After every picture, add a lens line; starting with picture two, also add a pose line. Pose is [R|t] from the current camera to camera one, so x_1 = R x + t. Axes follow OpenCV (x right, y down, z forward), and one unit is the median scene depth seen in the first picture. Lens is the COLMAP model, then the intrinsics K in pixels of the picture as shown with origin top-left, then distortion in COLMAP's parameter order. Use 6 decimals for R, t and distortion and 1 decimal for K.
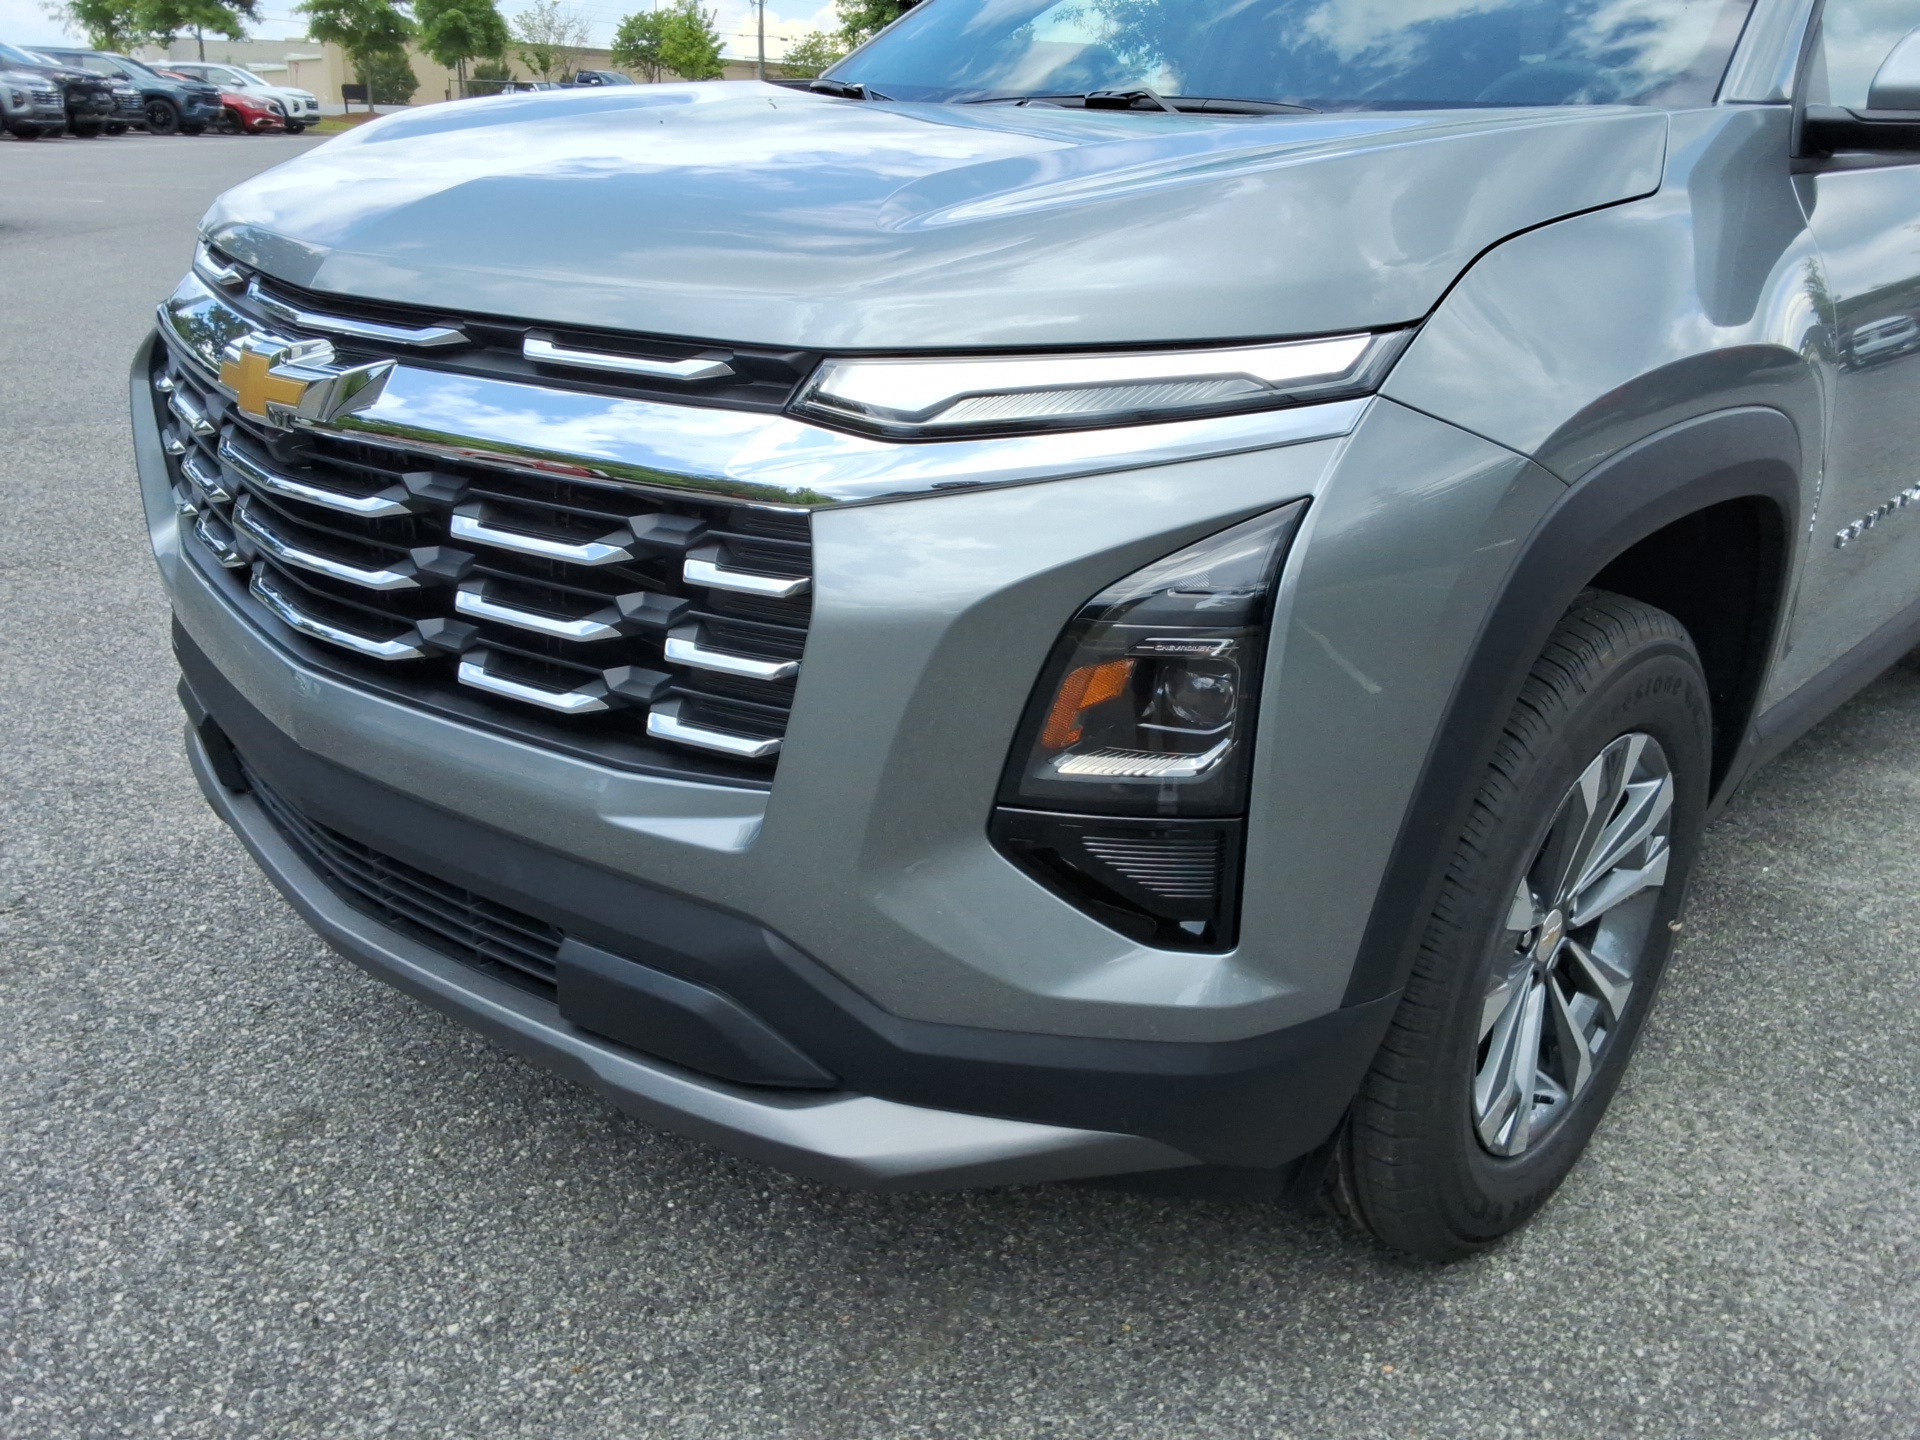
lens RADIAL K [[1546.1, 0, 955.4], [0, 1546.1, 703.1], [0, 0, 1]] dist [0.092117, -0.139415]
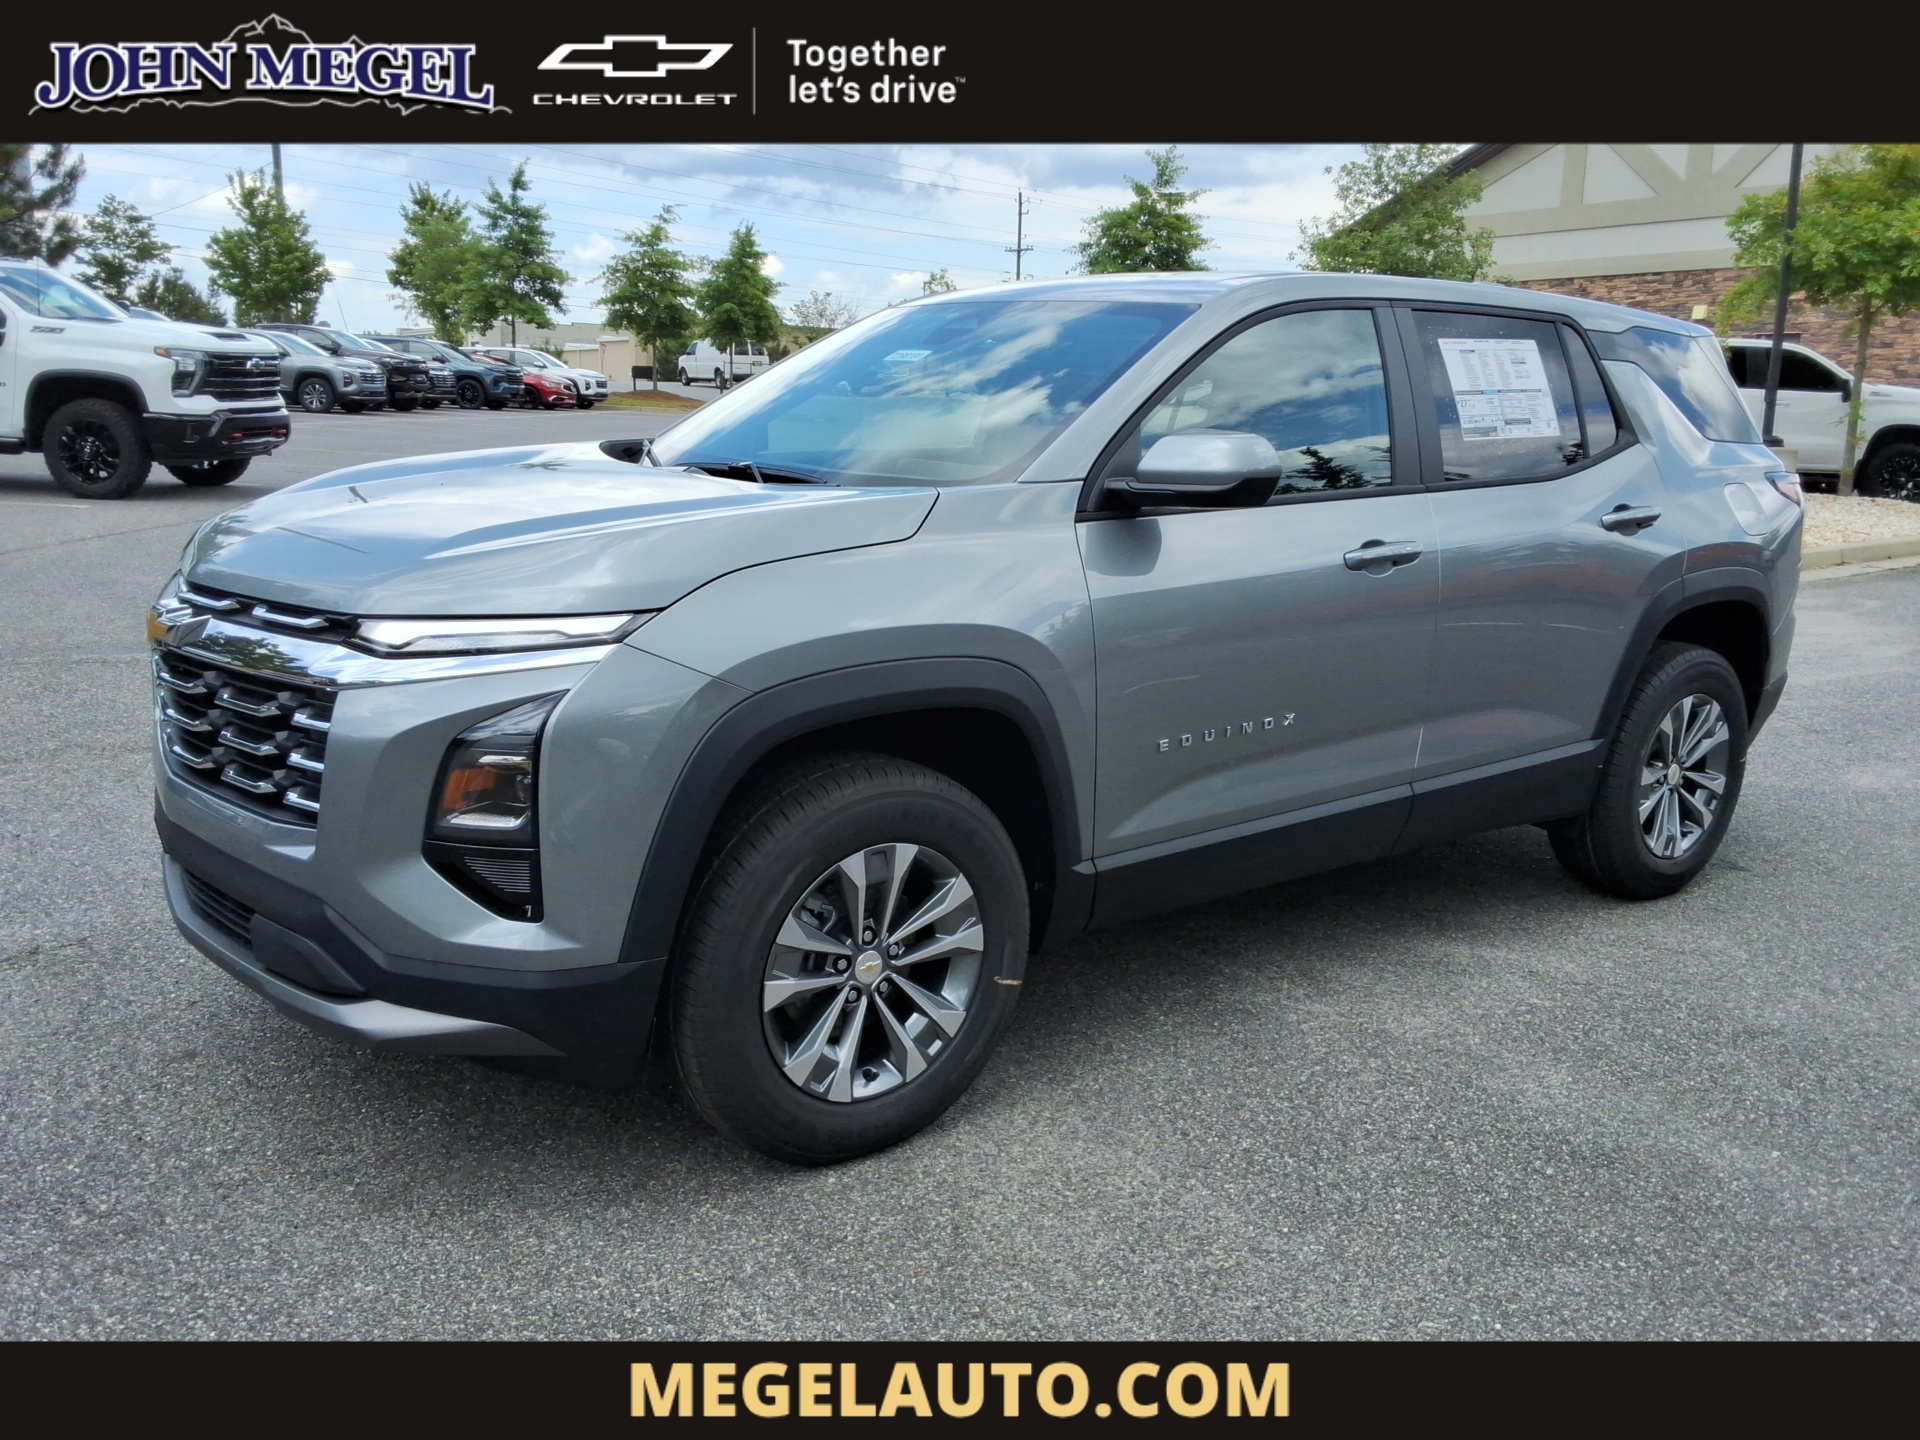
lens RADIAL K [[1546.1, 0, 971.4], [0, 1546.1, 717.5], [0, 0, 1]] dist [0.092117, -0.139415]
pose [[0.987685, 0.030199, -0.153513, 0.659266], [-0.052348, 0.988430, -0.142358, 0.102886], [0.147438, 0.148641, 0.977838, -0.568852]]
